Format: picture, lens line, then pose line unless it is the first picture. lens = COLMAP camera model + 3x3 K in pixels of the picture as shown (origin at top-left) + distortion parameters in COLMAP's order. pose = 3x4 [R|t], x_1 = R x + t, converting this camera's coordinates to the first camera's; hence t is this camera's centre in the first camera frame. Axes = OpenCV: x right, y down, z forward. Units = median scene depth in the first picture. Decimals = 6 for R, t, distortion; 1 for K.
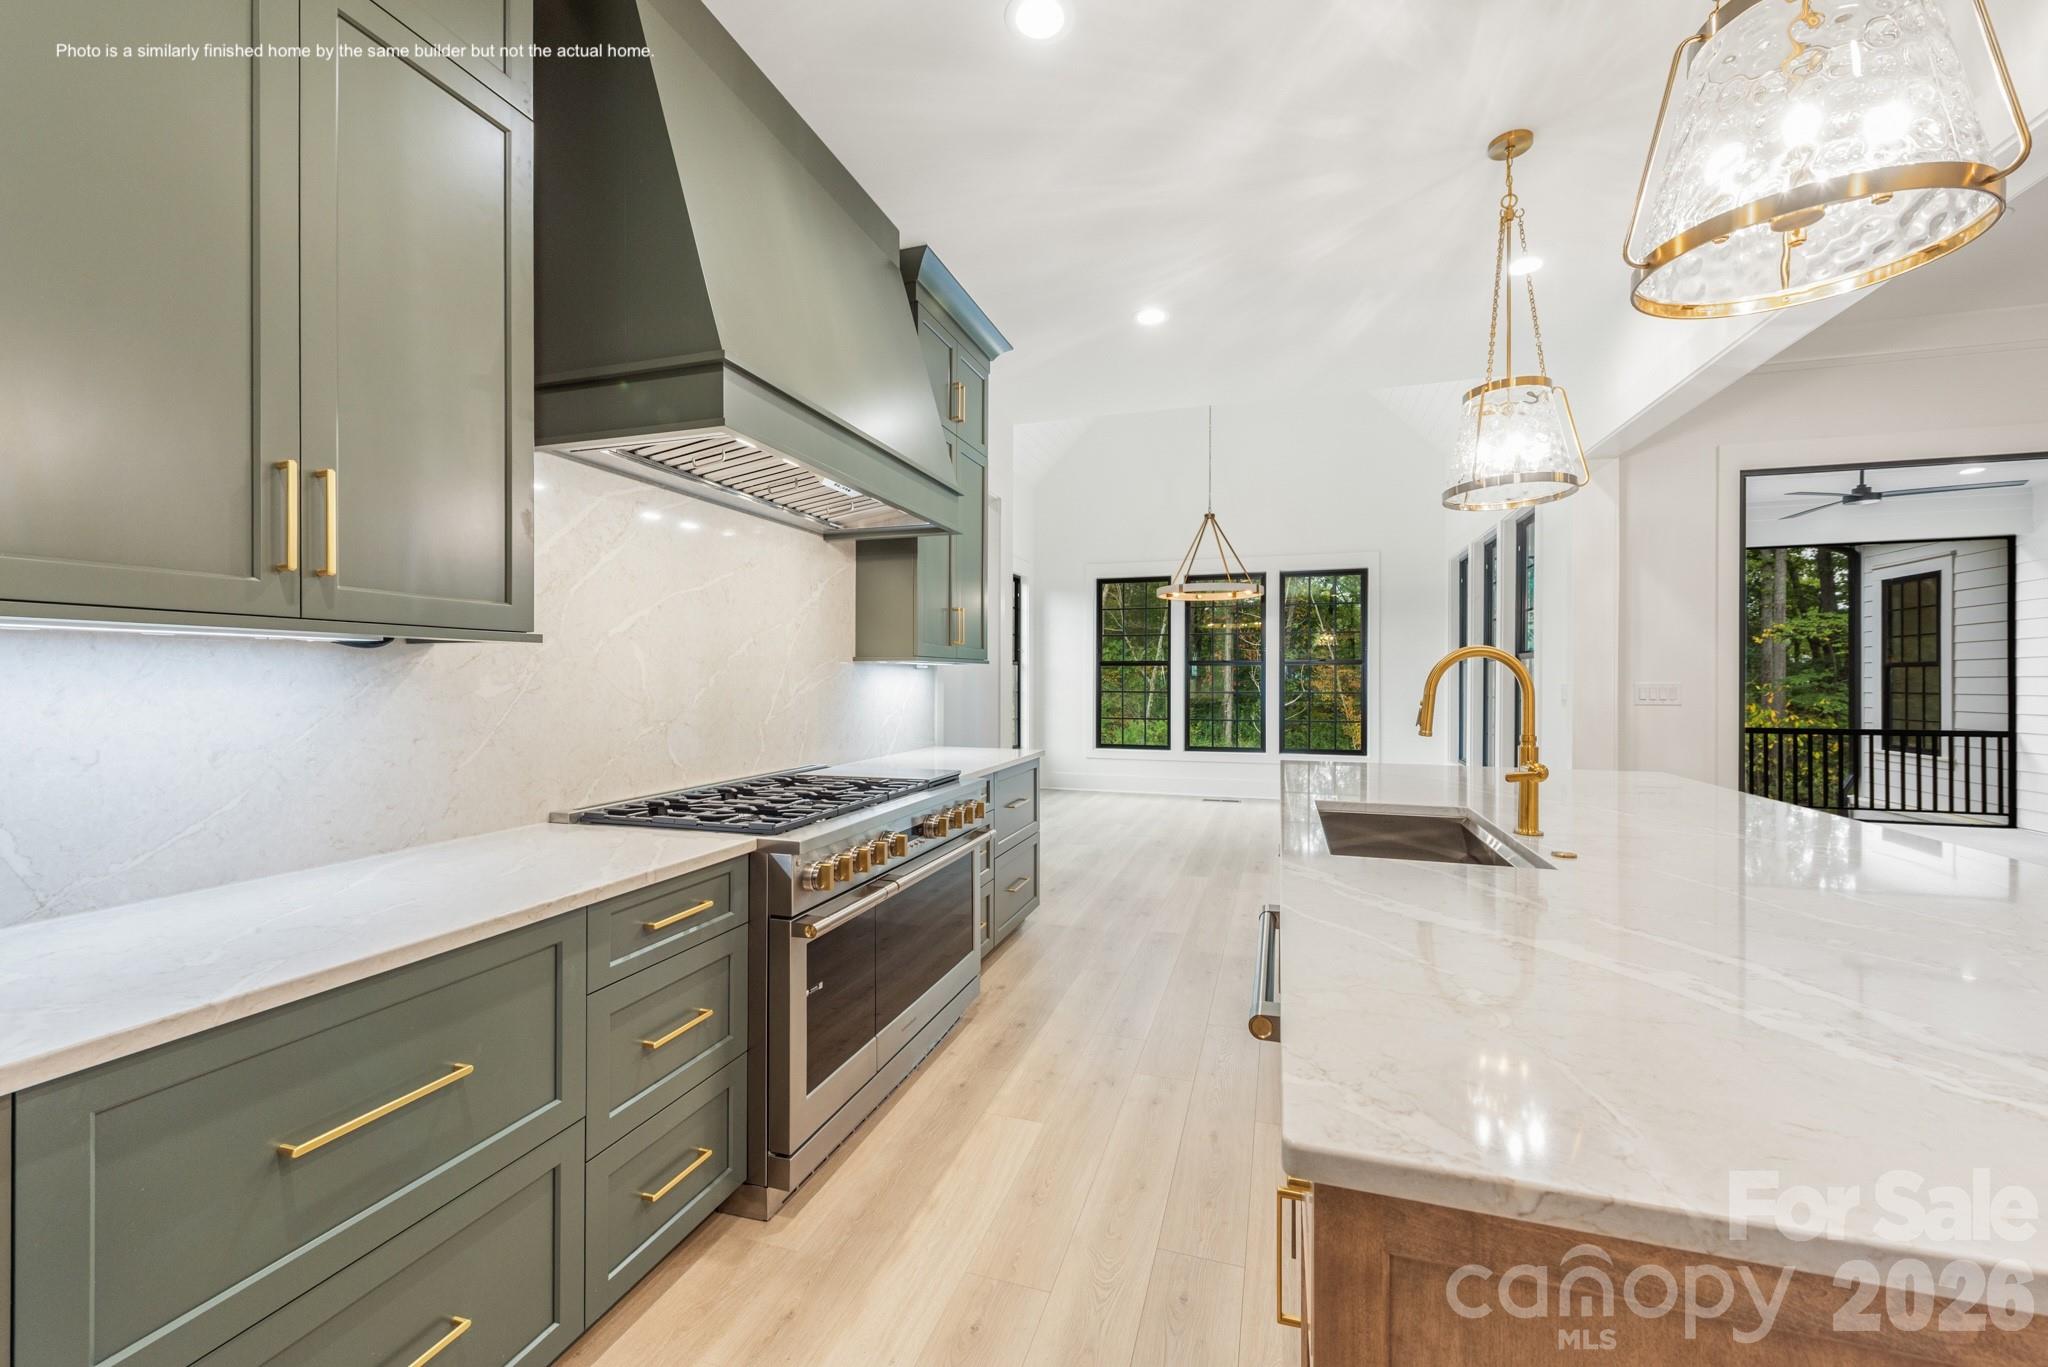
lens RADIAL K [[813.0, 0, 1024.0], [0, 813.0, 683.5], [0, 0, 1]] dist [0.000541, 0.000034]
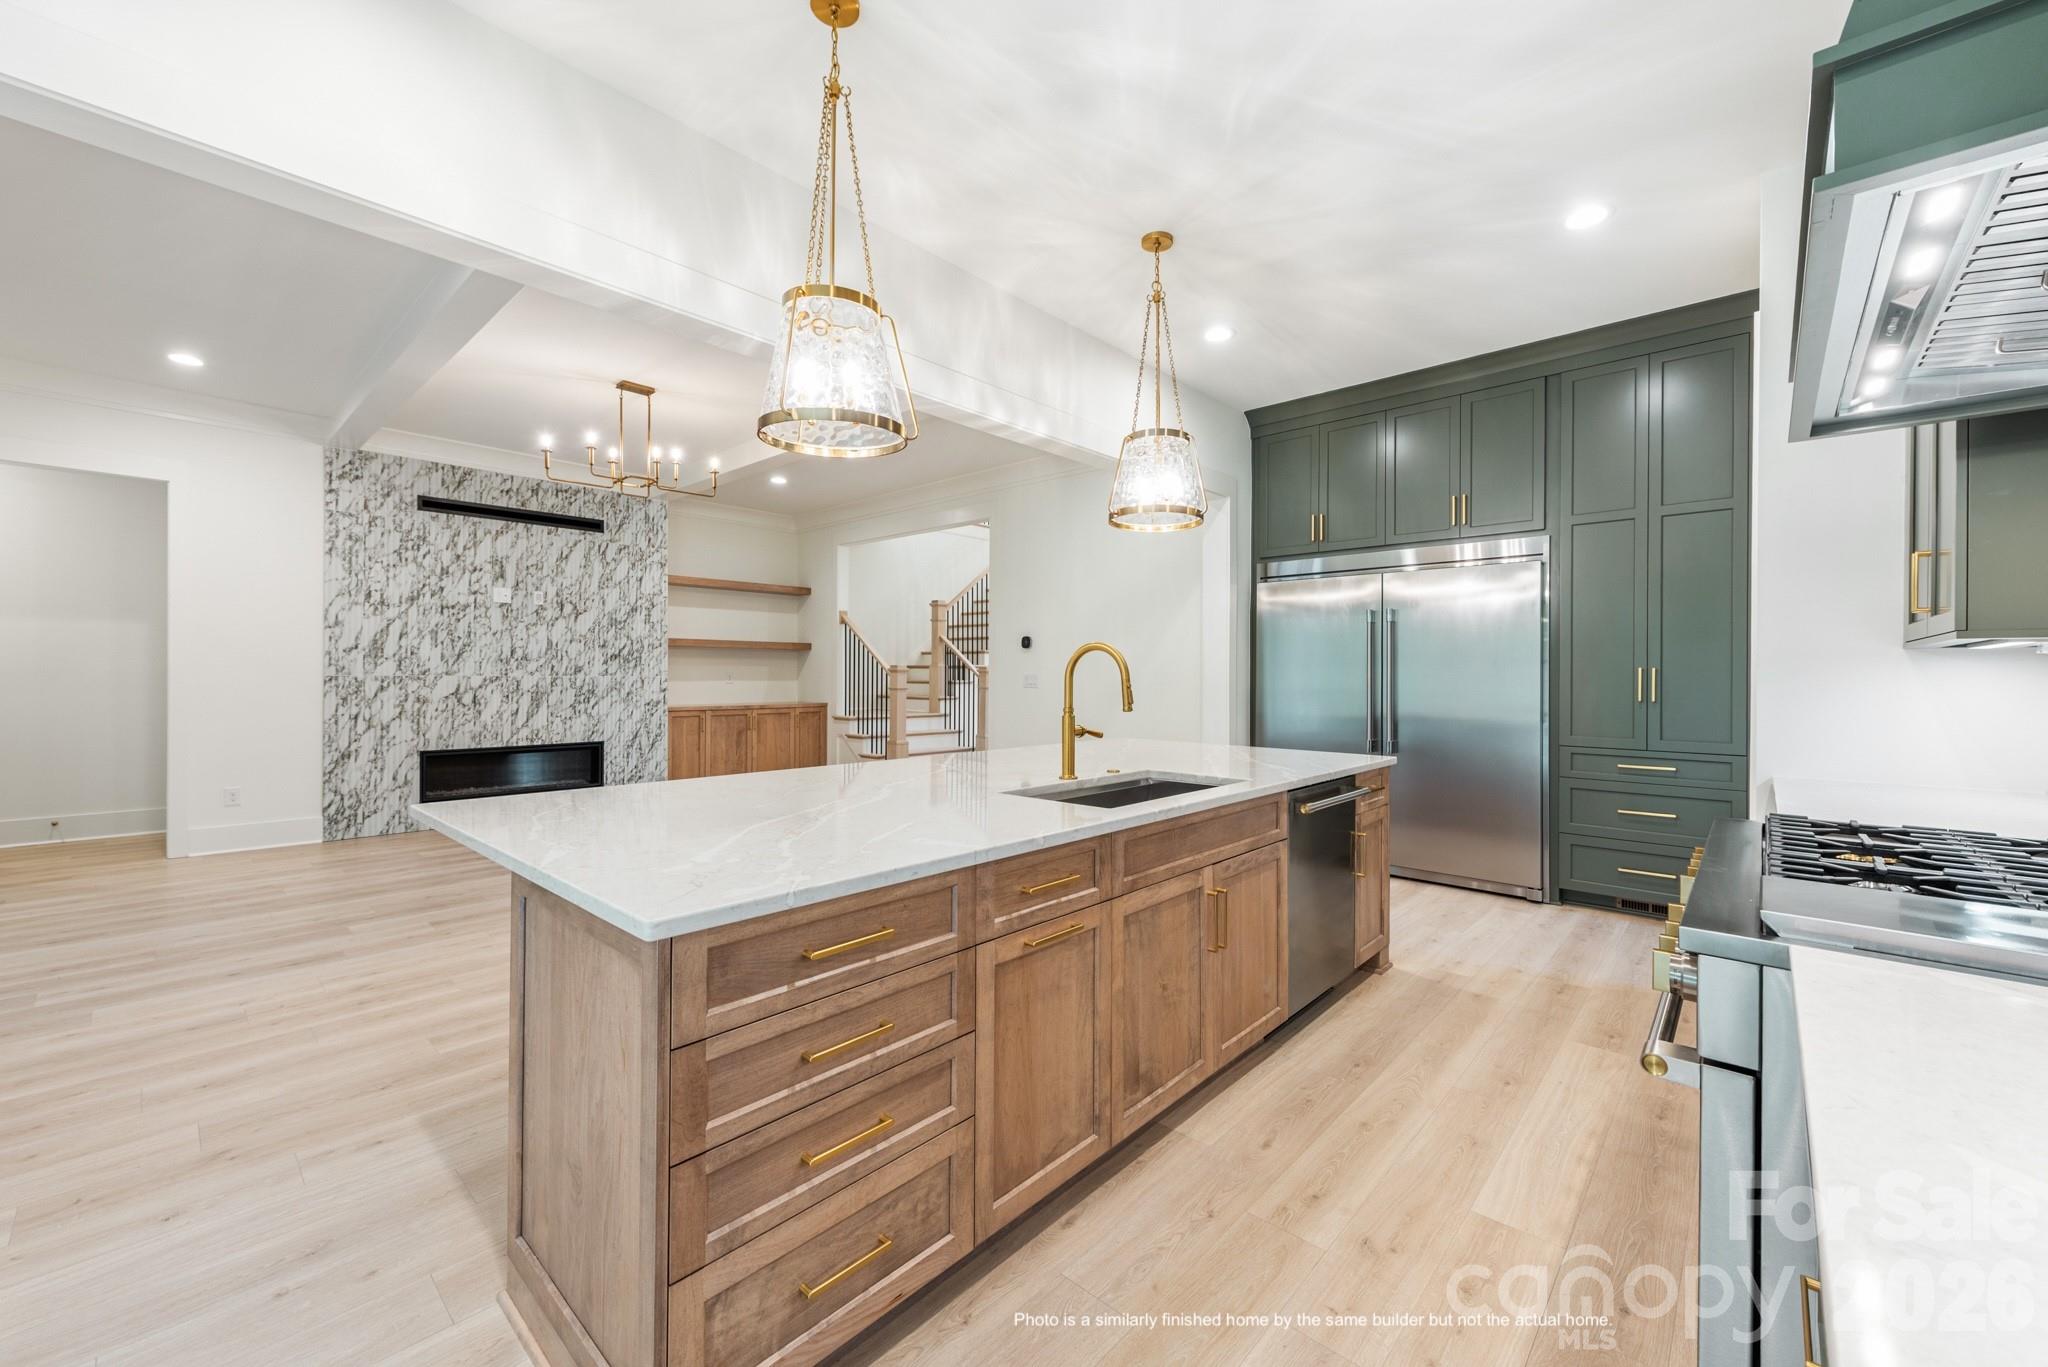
lens RADIAL K [[813.0, 0, 1024.0], [0, 813.0, 683.5], [0, 0, 1]] dist [0.000541, 0.000034]
pose [[-0.908543, -0.007774, 0.417720, 0.082653], [0.003580, 0.999645, 0.026392, -0.021488], [-0.417777, 0.025474, -0.908192, 1.670969]]
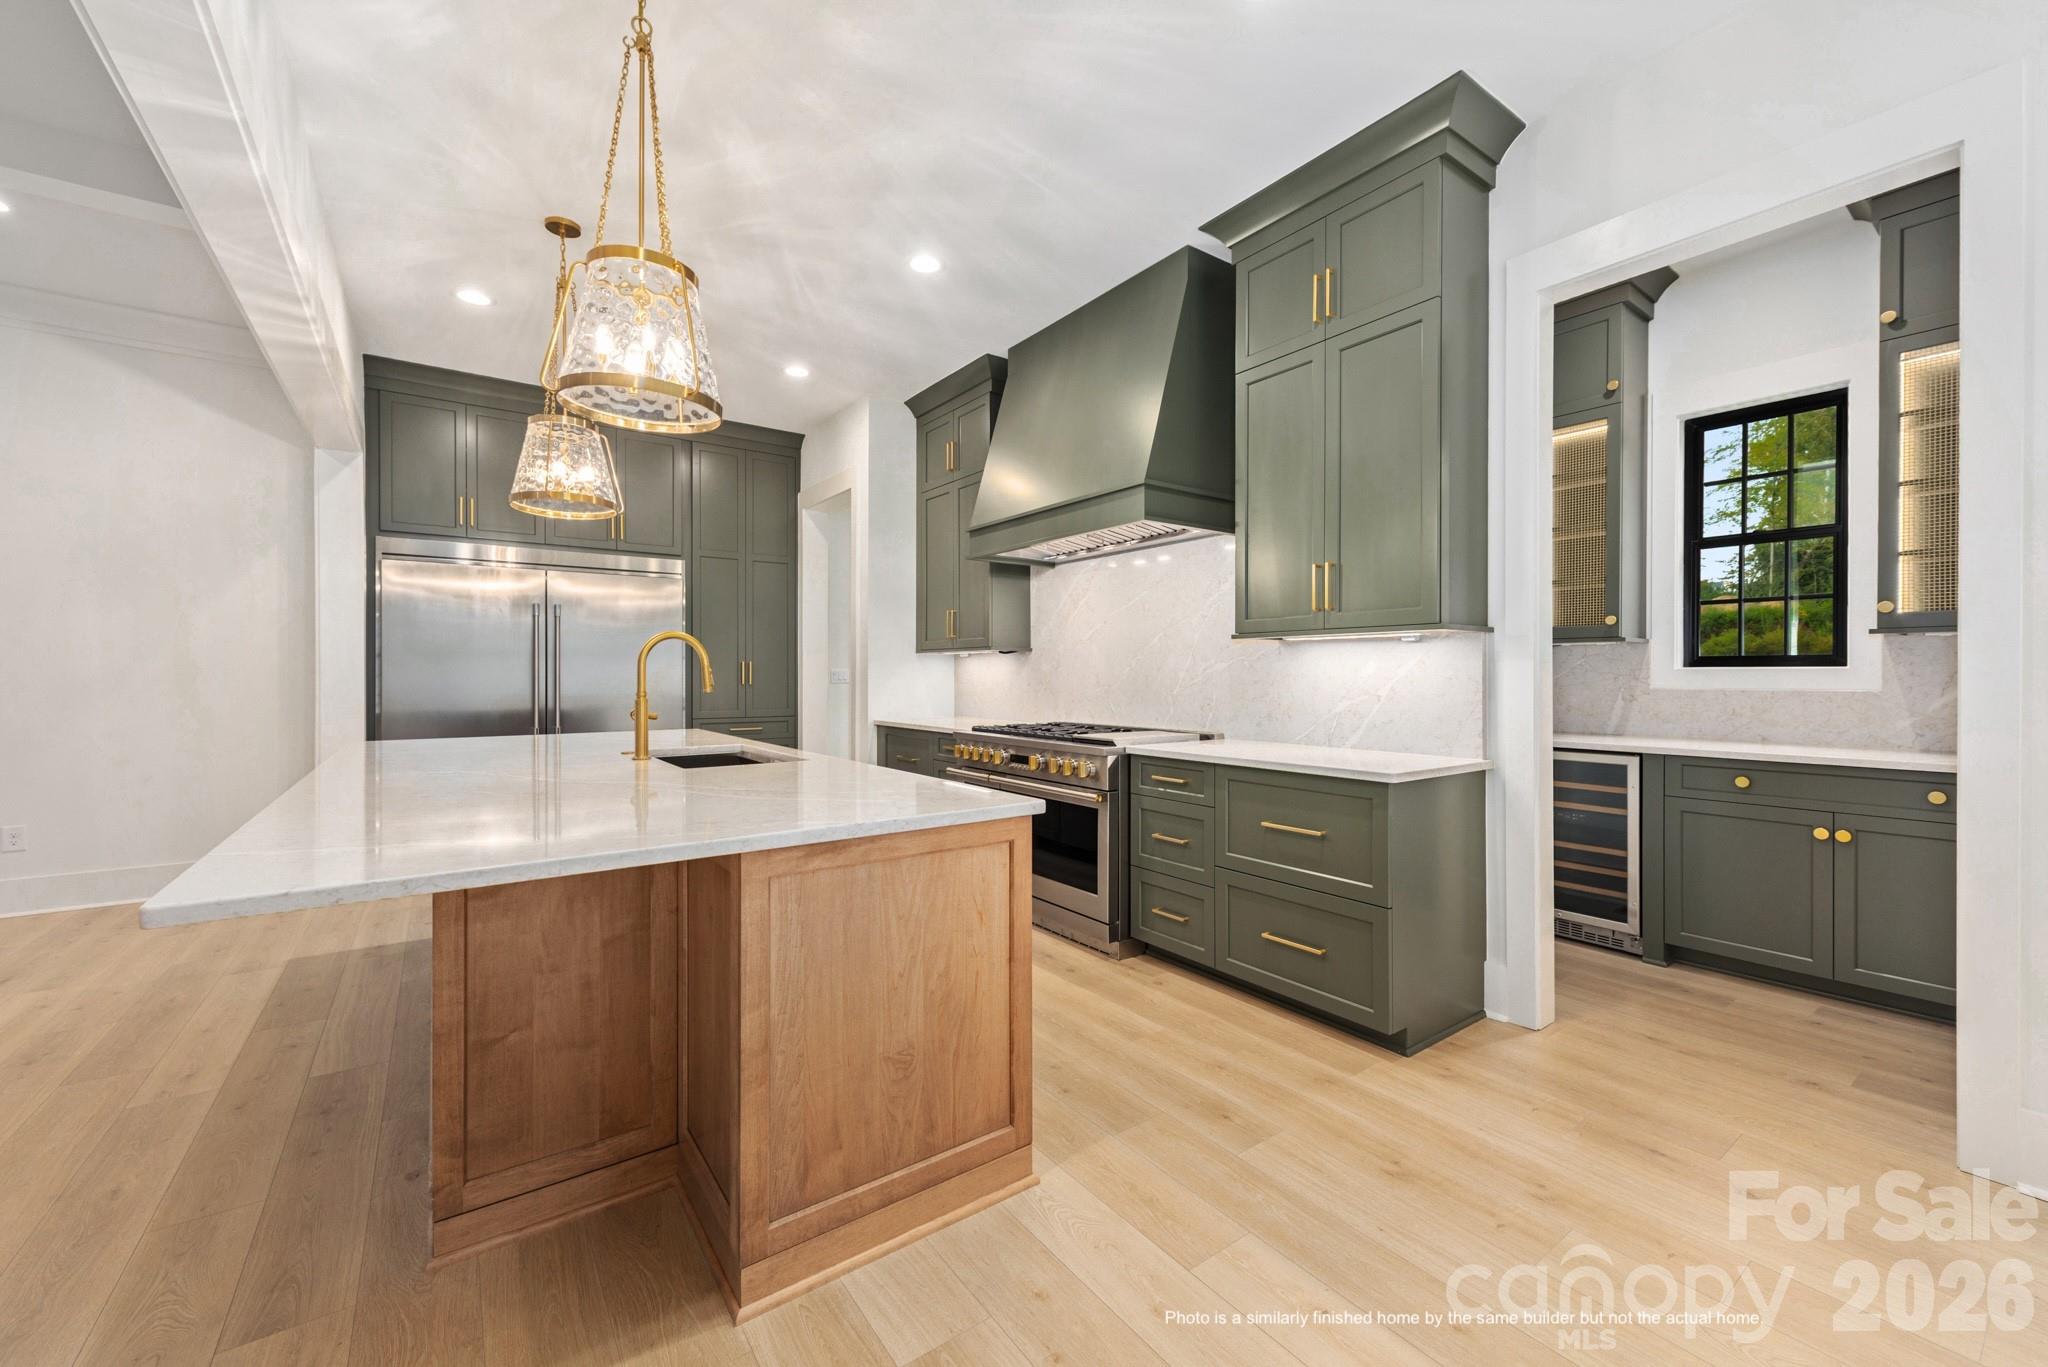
lens RADIAL K [[813.0, 0, 1024.0], [0, 813.0, 683.5], [0, 0, 1]] dist [0.000541, 0.000034]
pose [[-0.606018, 0.002660, -0.795447, 1.011044], [-0.010348, 0.999883, 0.011227, 0.022205], [0.795384, 0.015035, -0.605919, 1.789814]]
